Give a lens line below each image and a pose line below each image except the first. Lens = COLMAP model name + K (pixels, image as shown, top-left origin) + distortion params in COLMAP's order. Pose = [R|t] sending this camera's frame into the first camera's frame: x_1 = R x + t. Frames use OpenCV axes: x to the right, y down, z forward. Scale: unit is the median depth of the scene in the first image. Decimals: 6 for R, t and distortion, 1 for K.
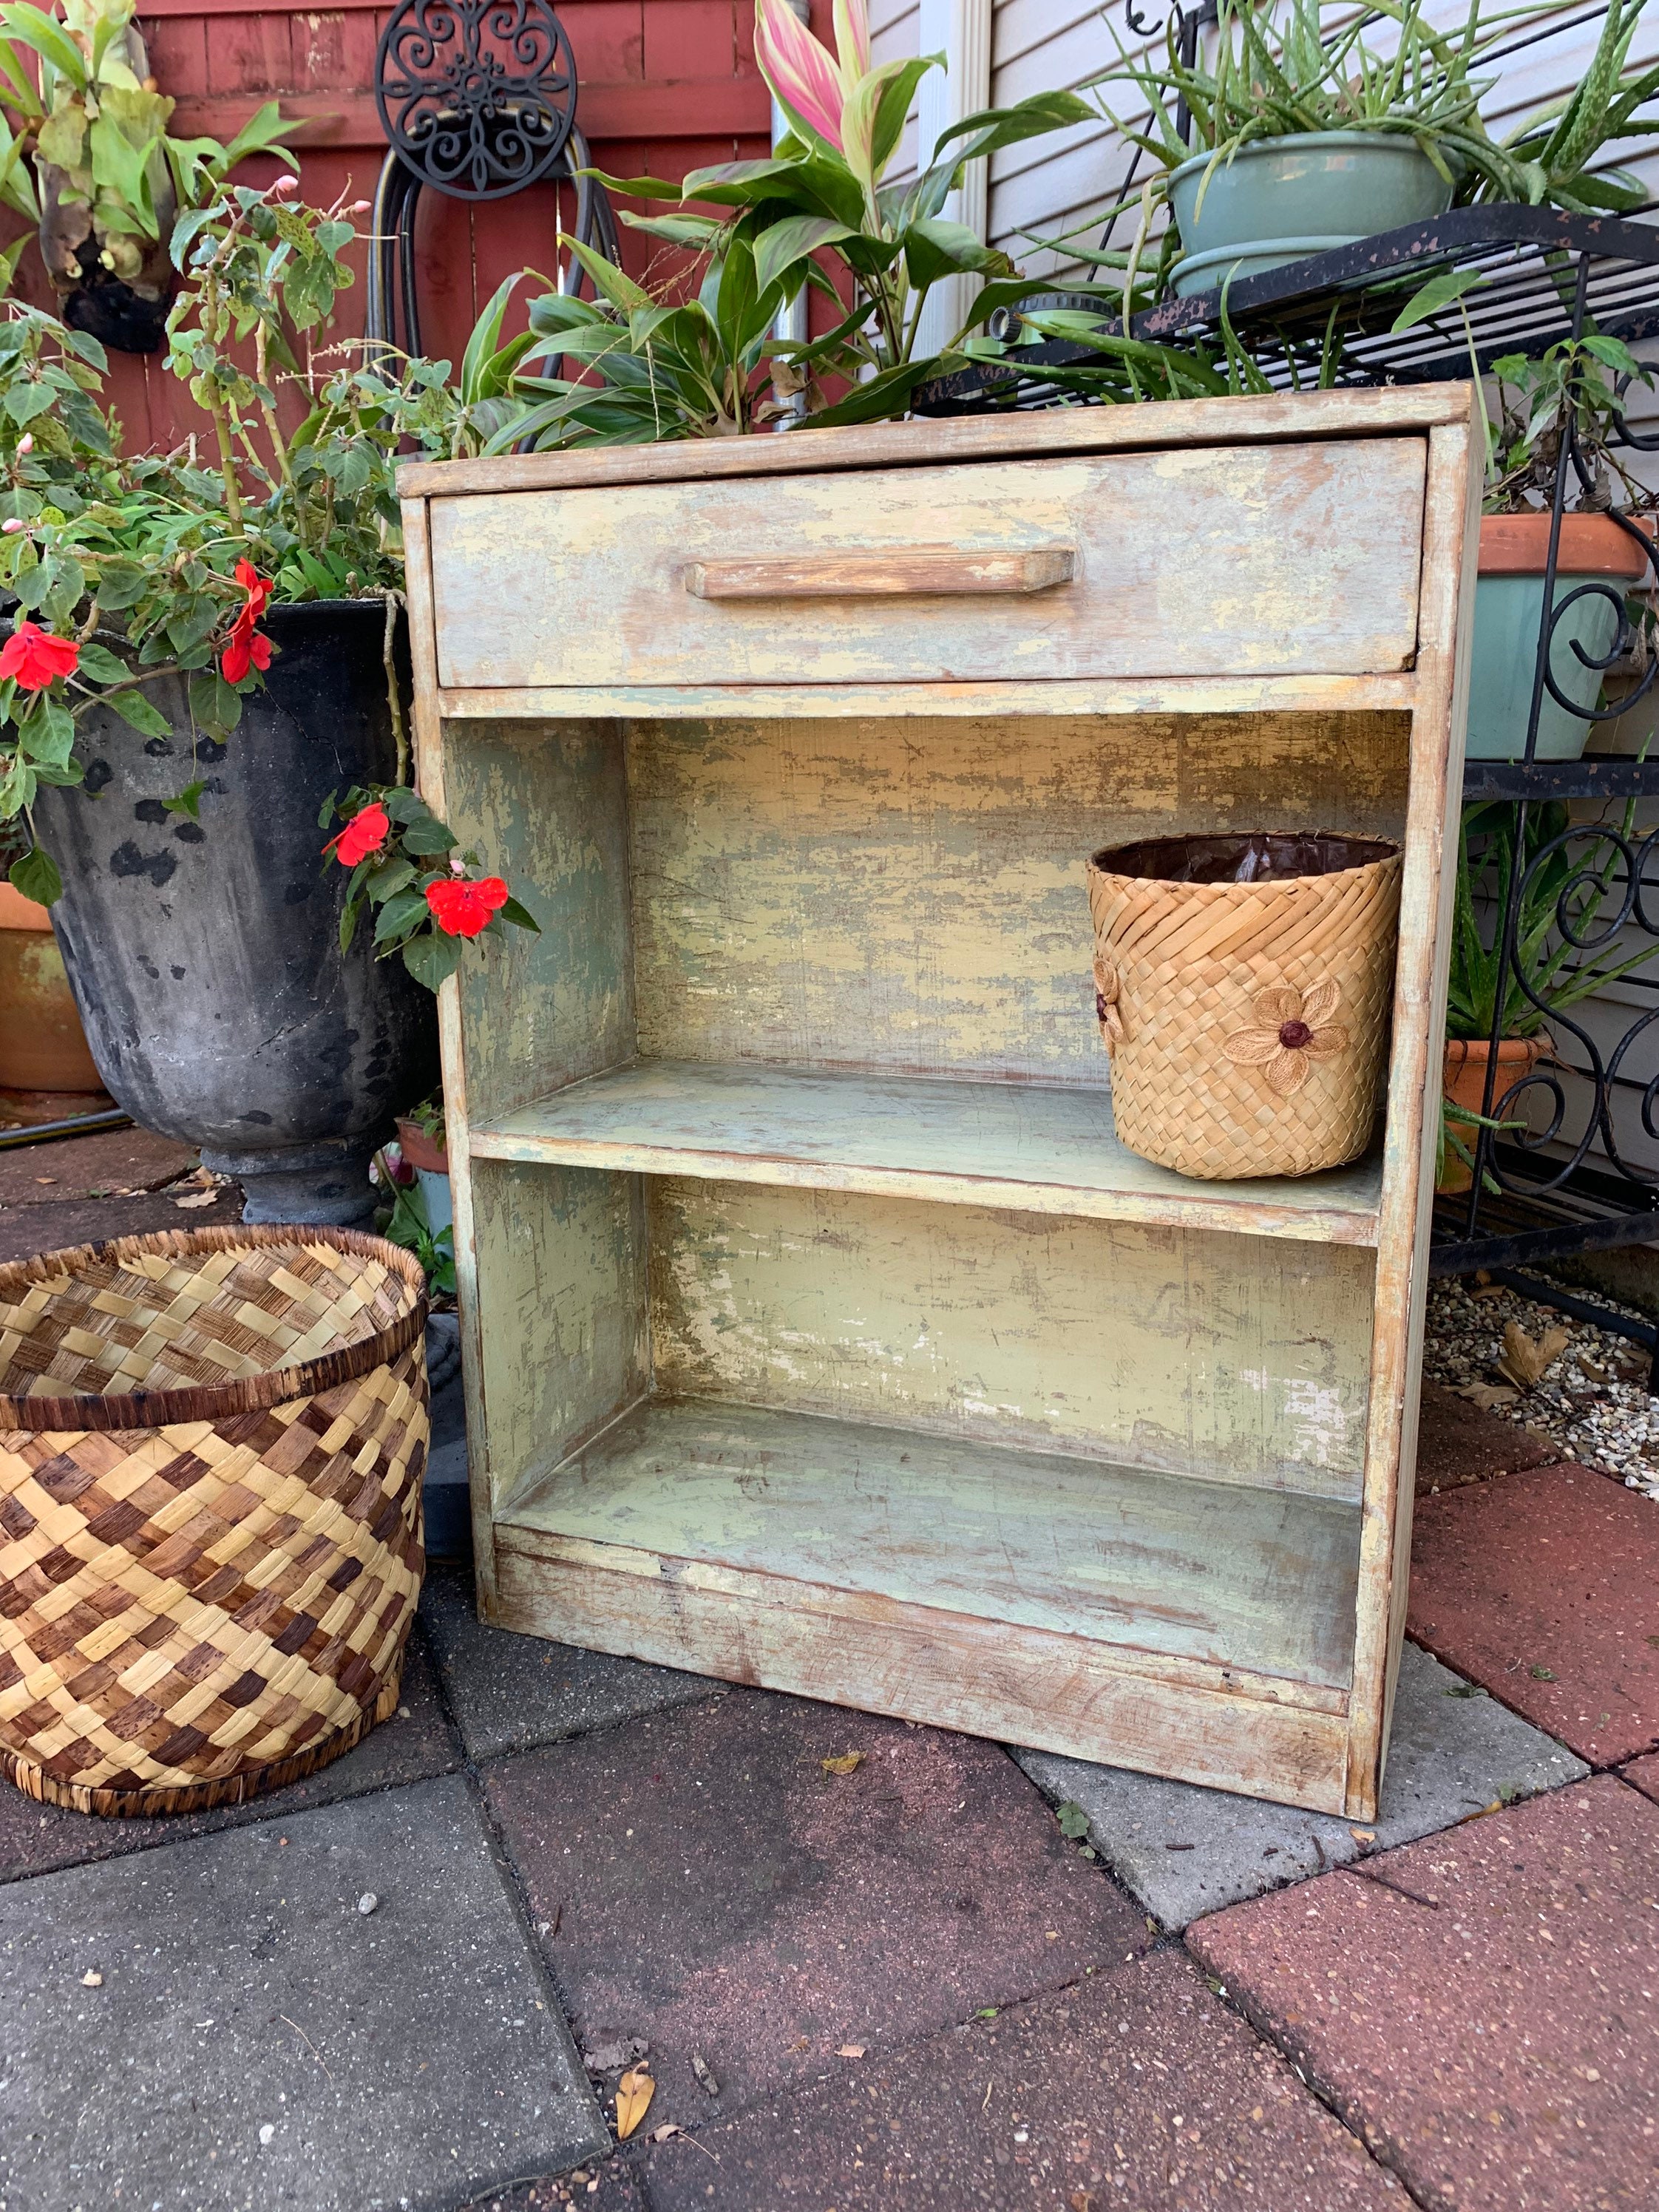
lens RADIAL K [[1705.2, 0, 814.3], [0, 1705.2, 1080.0], [0, 0, 1]] dist [0.164455, -0.461341]
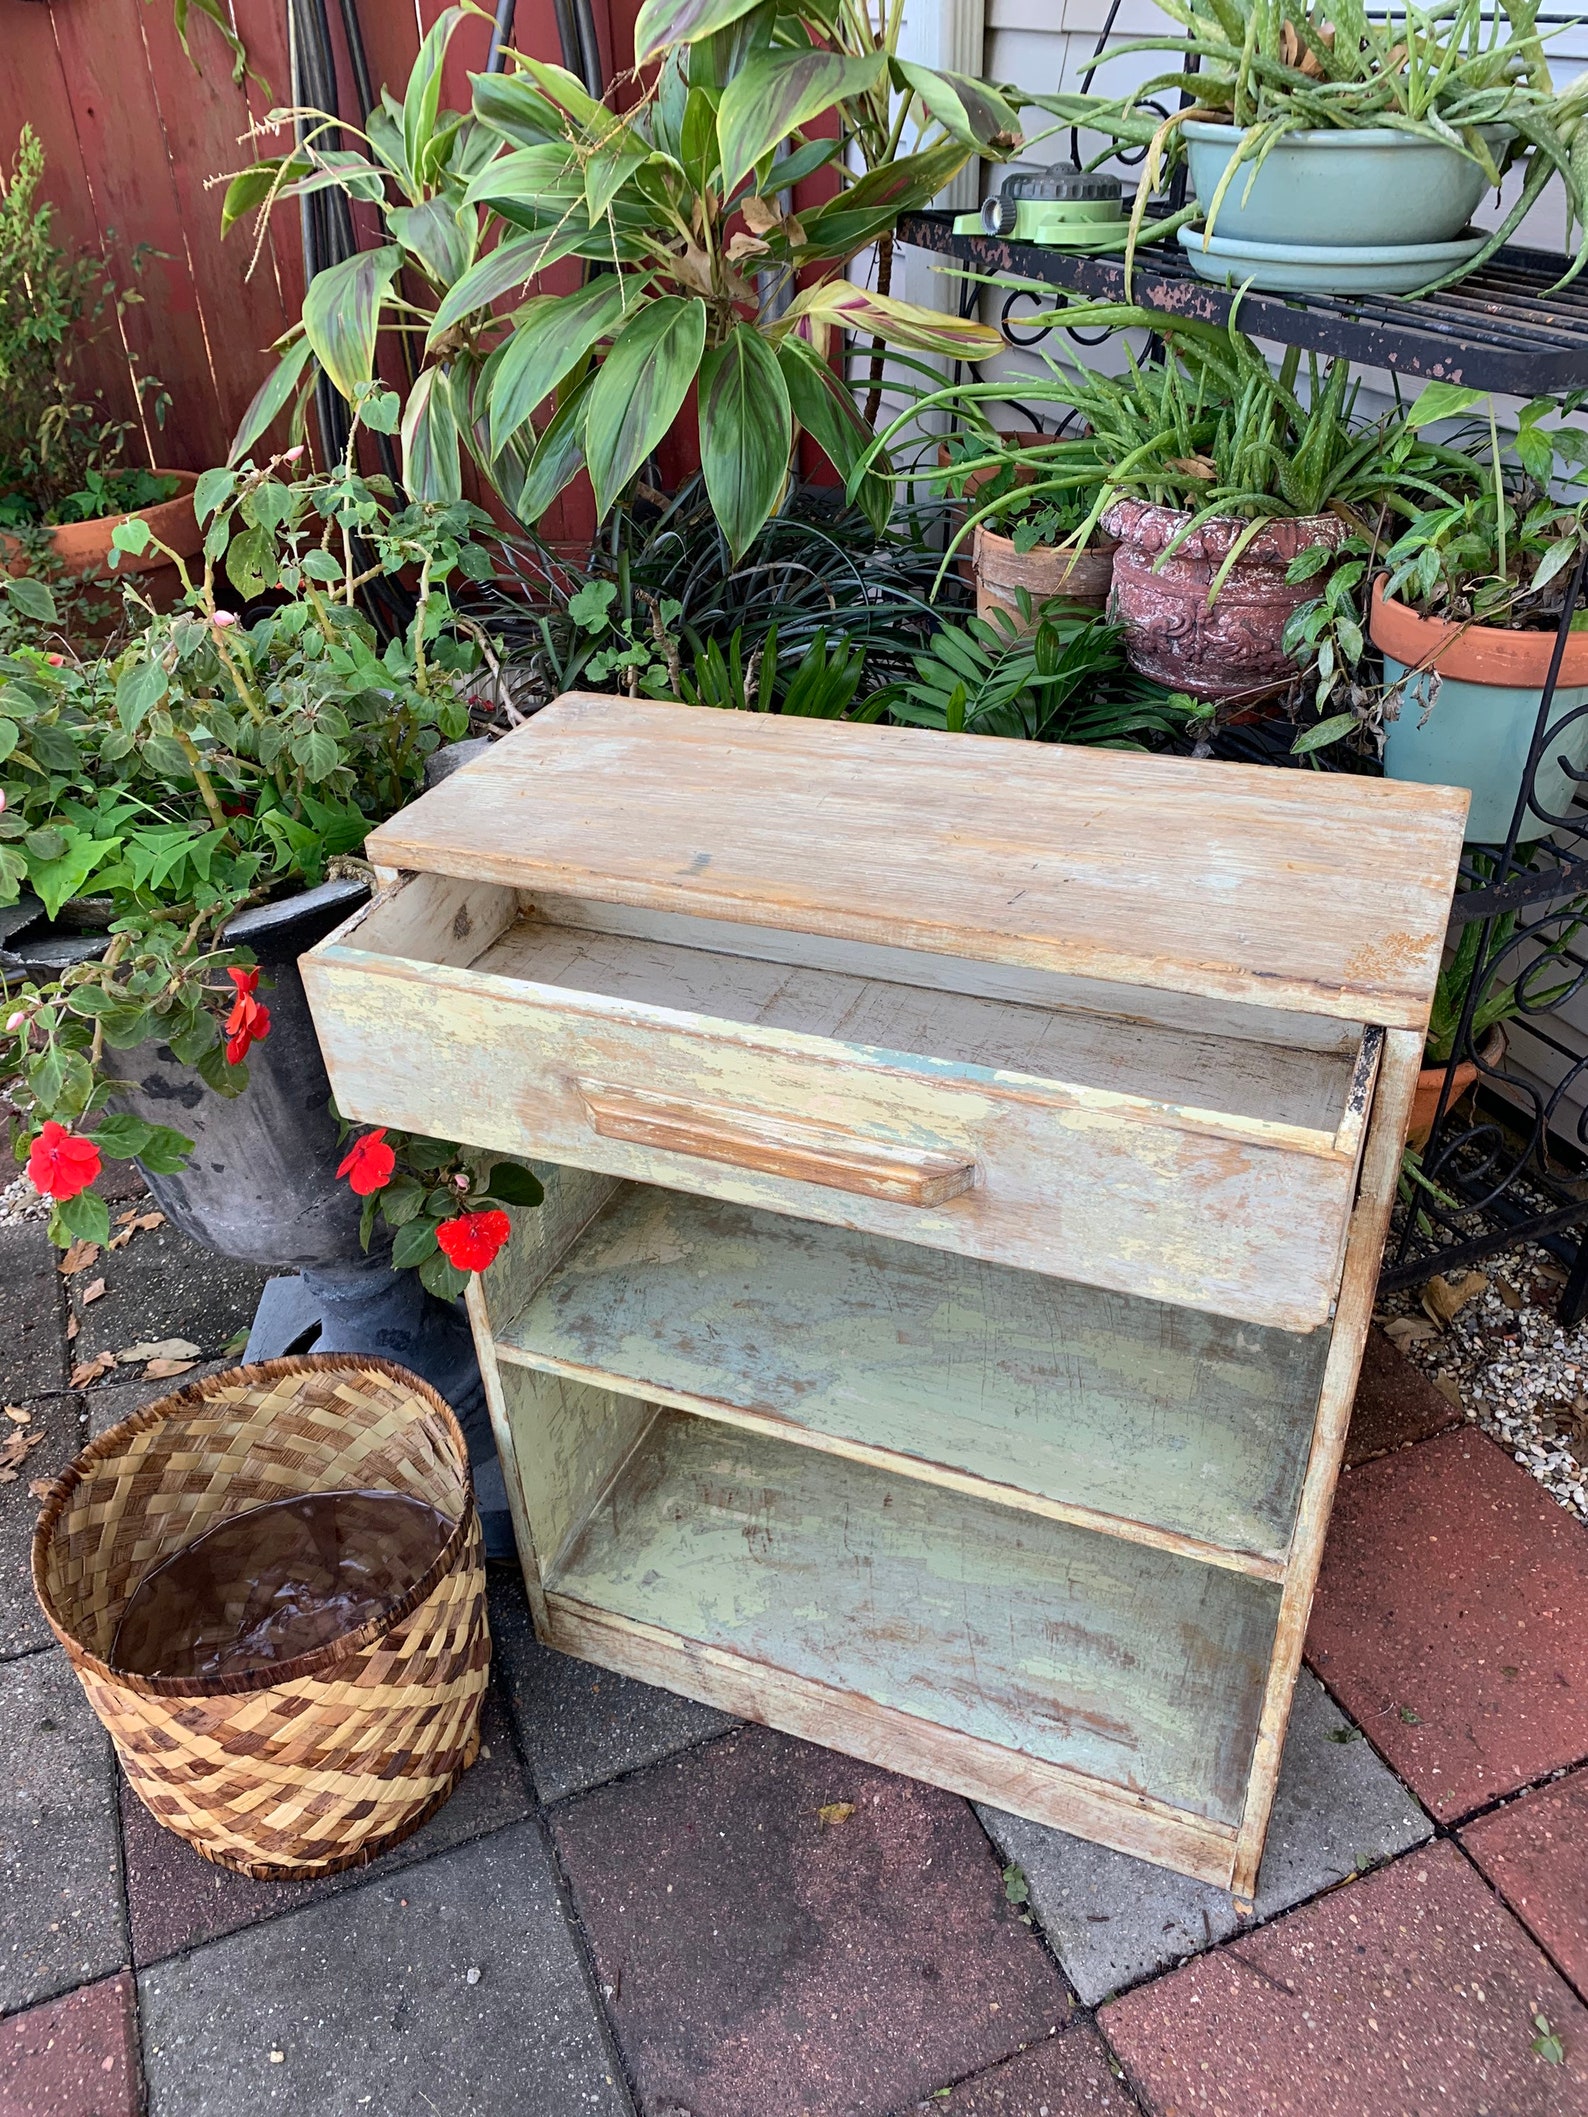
lens RADIAL K [[1637.9, 0, 775.7], [0, 1637.9, 1040.4], [0, 0, 1]] dist [0.069371, -0.168883]
pose [[0.999227, -0.019329, -0.034231, 0.024004], [0.029952, 0.938311, 0.344492, -0.527576], [0.025460, -0.345251, 0.938165, 0.063215]]
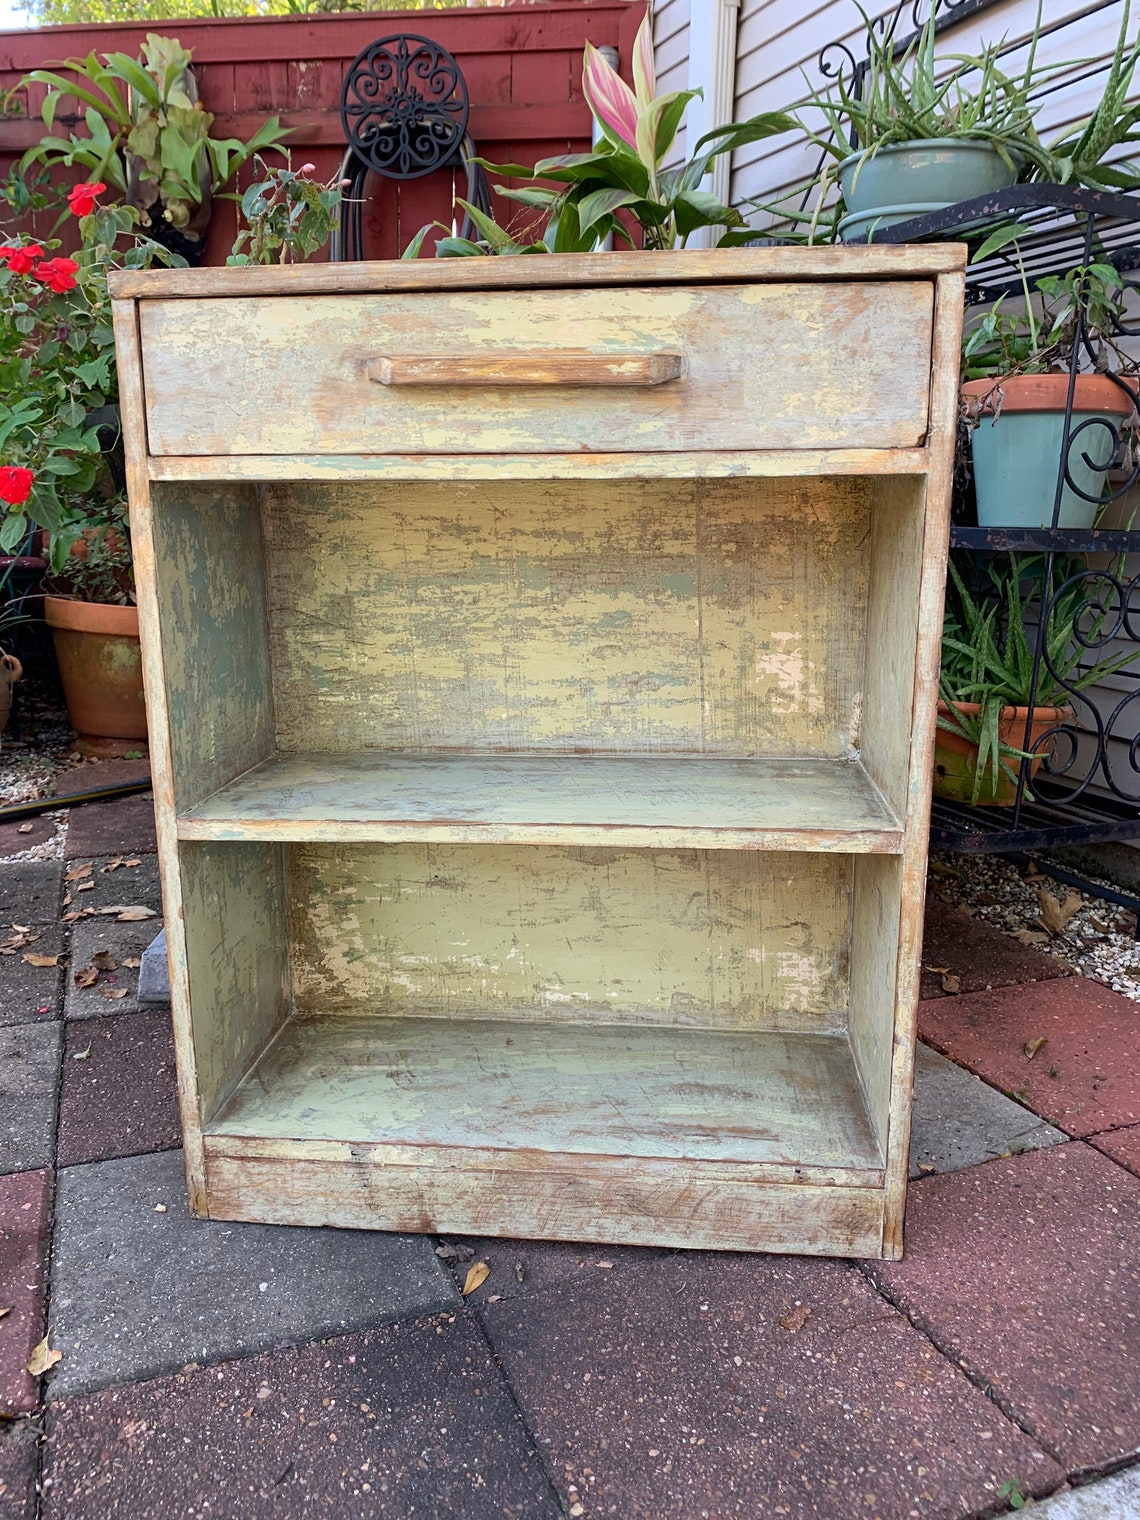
lens RADIAL K [[1171.7, 0, 559.5], [0, 1171.7, 742.1], [0, 0, 1]] dist [0.164455, -0.461341]
pose [[0.959683, -0.051514, 0.276323, -0.172900], [0.056384, 0.998362, -0.009702, -0.001236], [-0.275370, 0.024890, 0.961016, 0.115113]]
